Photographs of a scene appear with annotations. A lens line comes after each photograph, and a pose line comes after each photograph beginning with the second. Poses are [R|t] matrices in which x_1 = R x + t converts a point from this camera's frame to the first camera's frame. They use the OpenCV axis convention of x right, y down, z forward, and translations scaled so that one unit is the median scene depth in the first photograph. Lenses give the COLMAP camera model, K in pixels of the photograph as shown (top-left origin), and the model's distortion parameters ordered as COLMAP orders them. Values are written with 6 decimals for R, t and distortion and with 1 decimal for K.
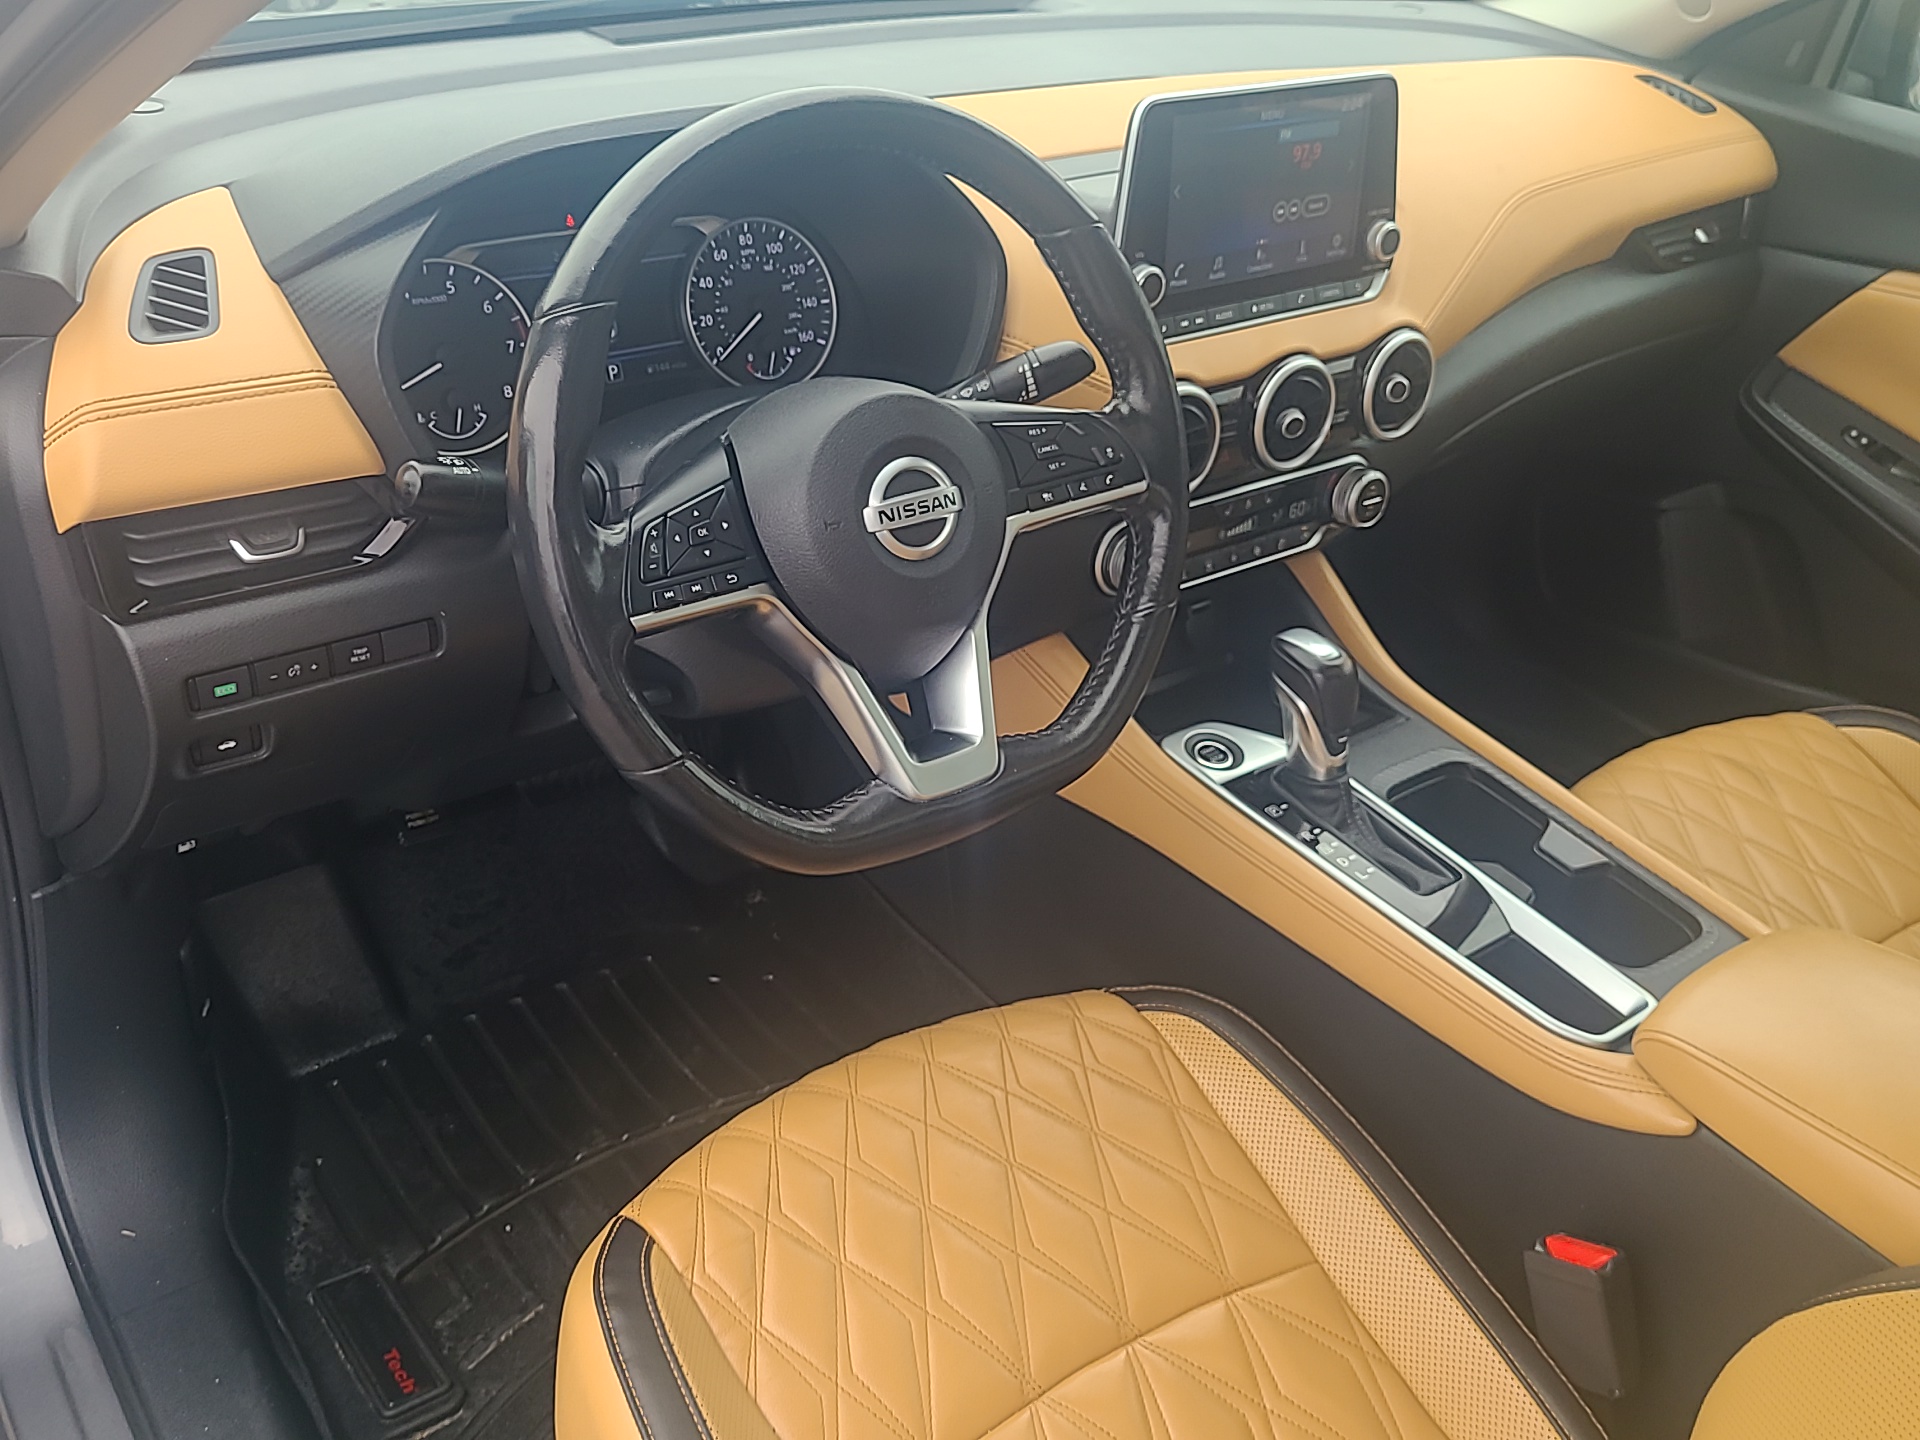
lens RADIAL K [[1689.7, 0, 956.0], [0, 1689.7, 732.1], [0, 0, 1]] dist [0.005624, 0.003686]
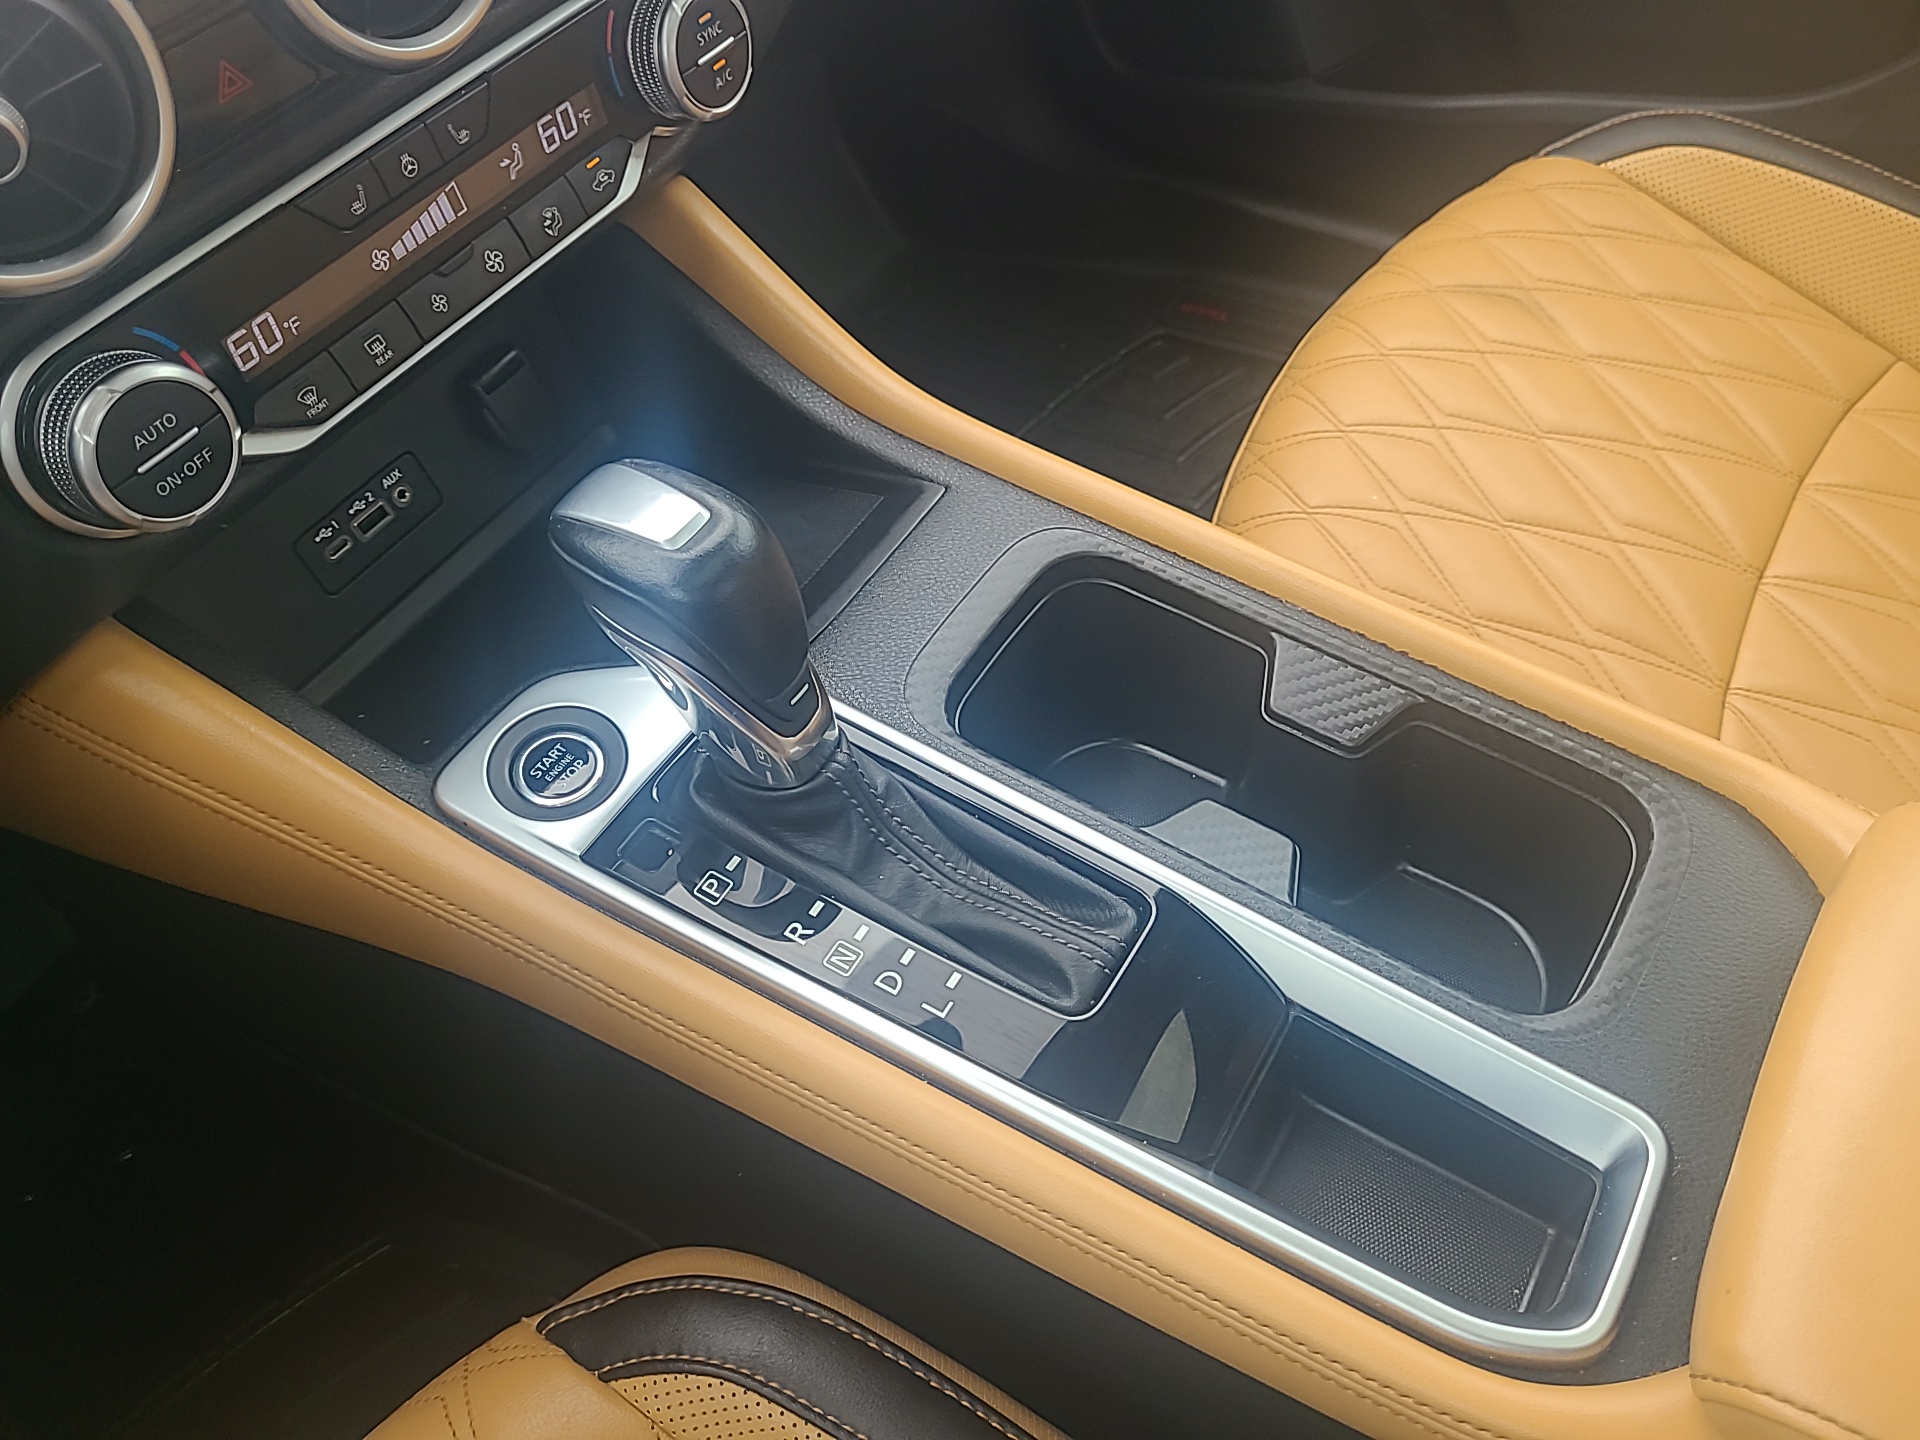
lens RADIAL K [[1479.4, 0, 963.1], [0, 1479.4, 711.5], [0, 0, 1]] dist [0.012817, 0.004227]
pose [[0.925143, -0.362749, 0.111913, 0.225938], [0.311371, 0.893737, 0.322927, -0.099013], [-0.217162, -0.263907, 0.939784, 0.650460]]
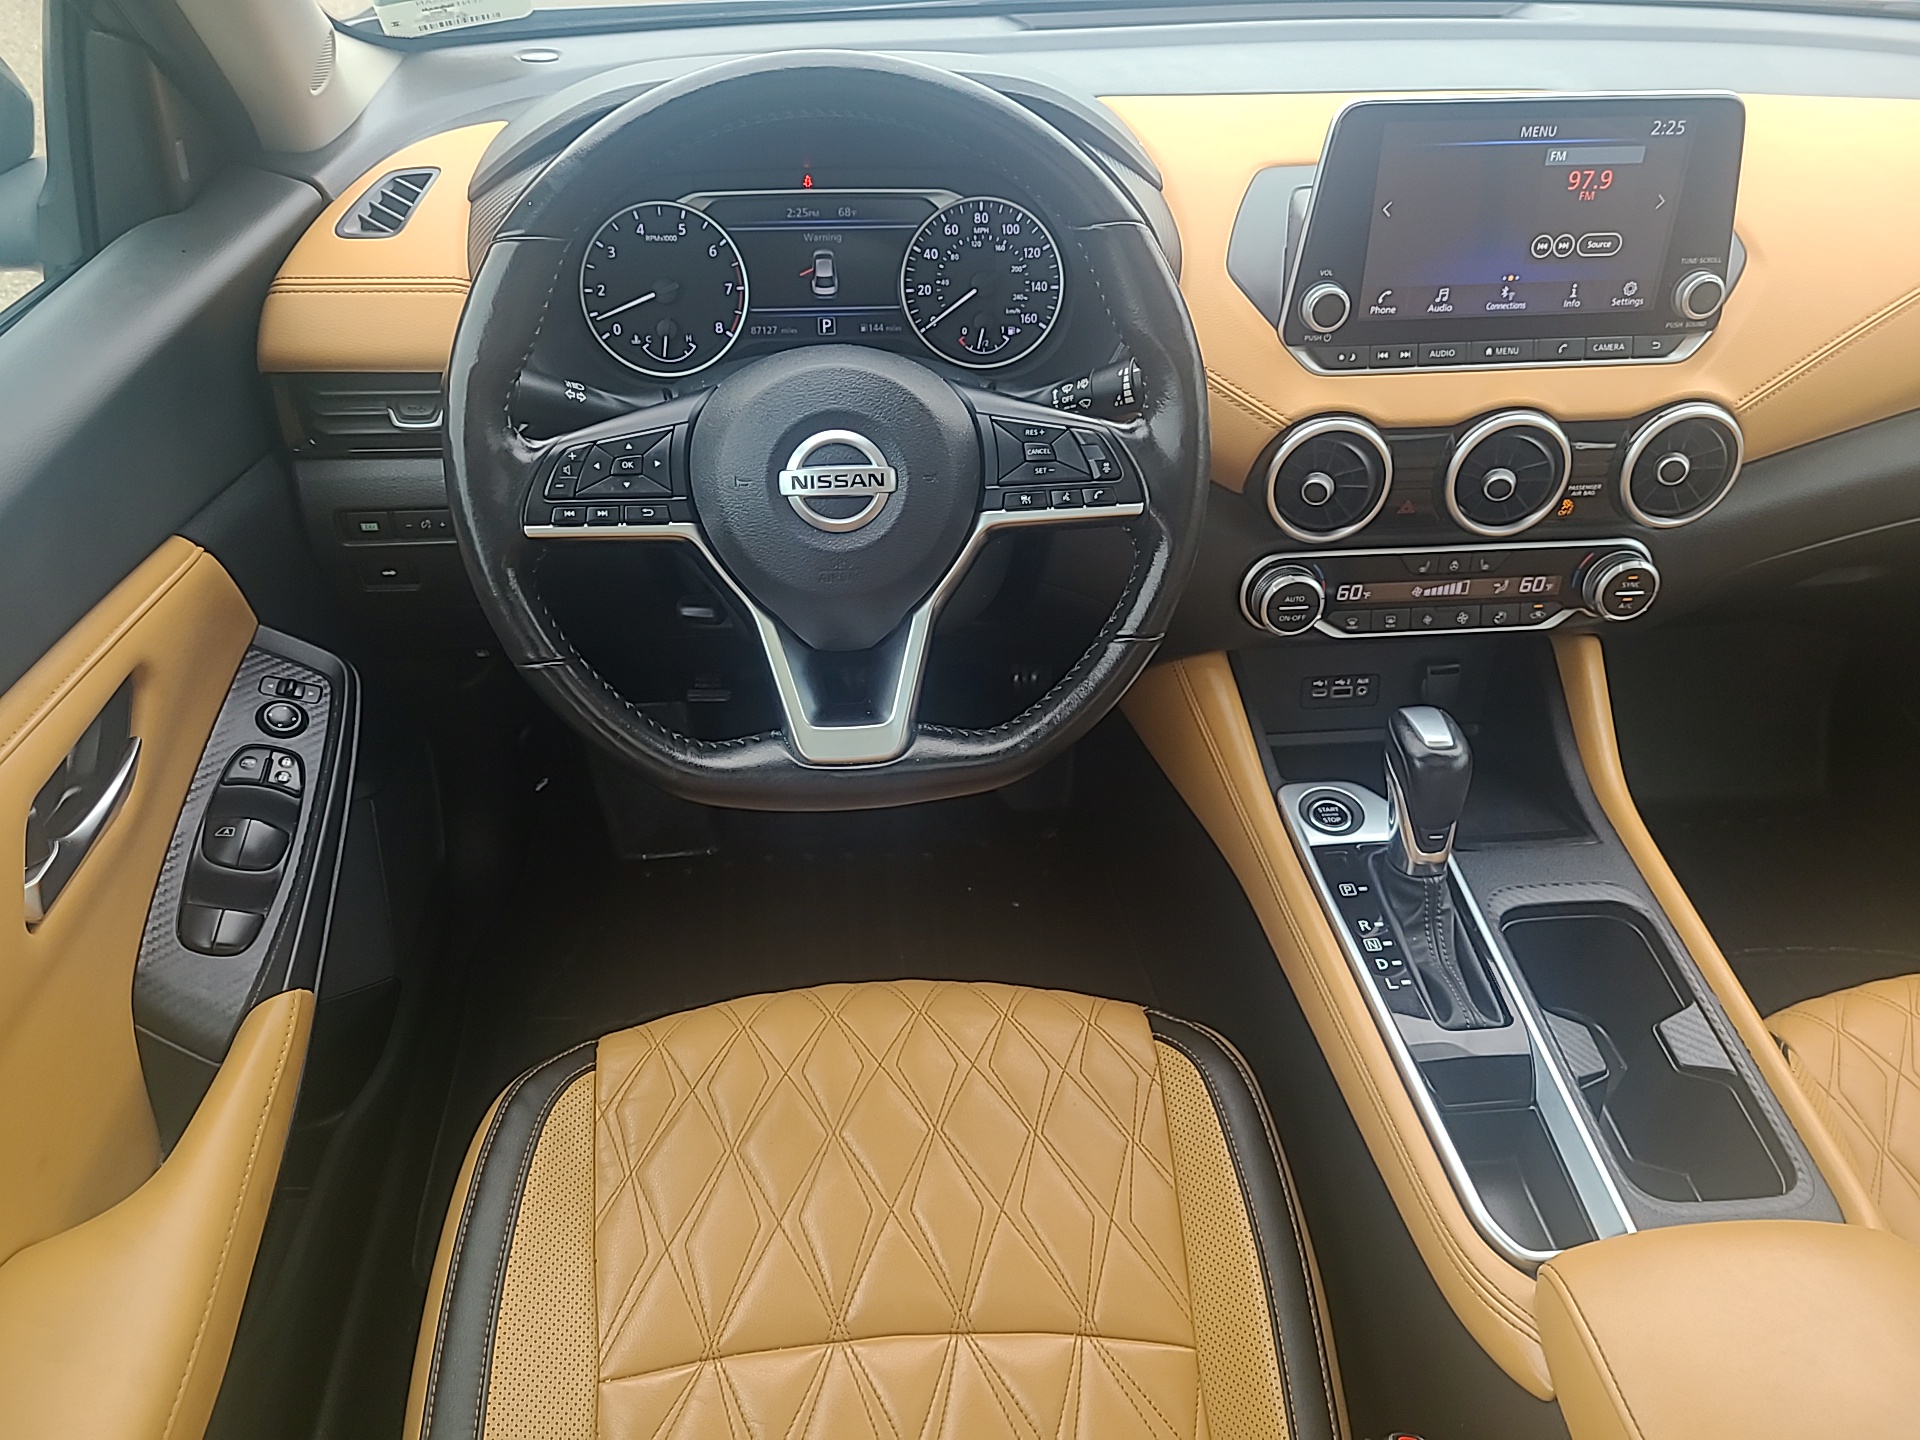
lens RADIAL K [[1449.3, 0, 955.0], [0, 1449.3, 753.9], [0, 0, 1]] dist [0.021119, -0.007895]
pose [[0.852652, 0.262684, -0.451643, 0.352310], [-0.237637, 0.964815, 0.112522, -0.065560], [0.465310, 0.011385, 0.885075, 0.190008]]
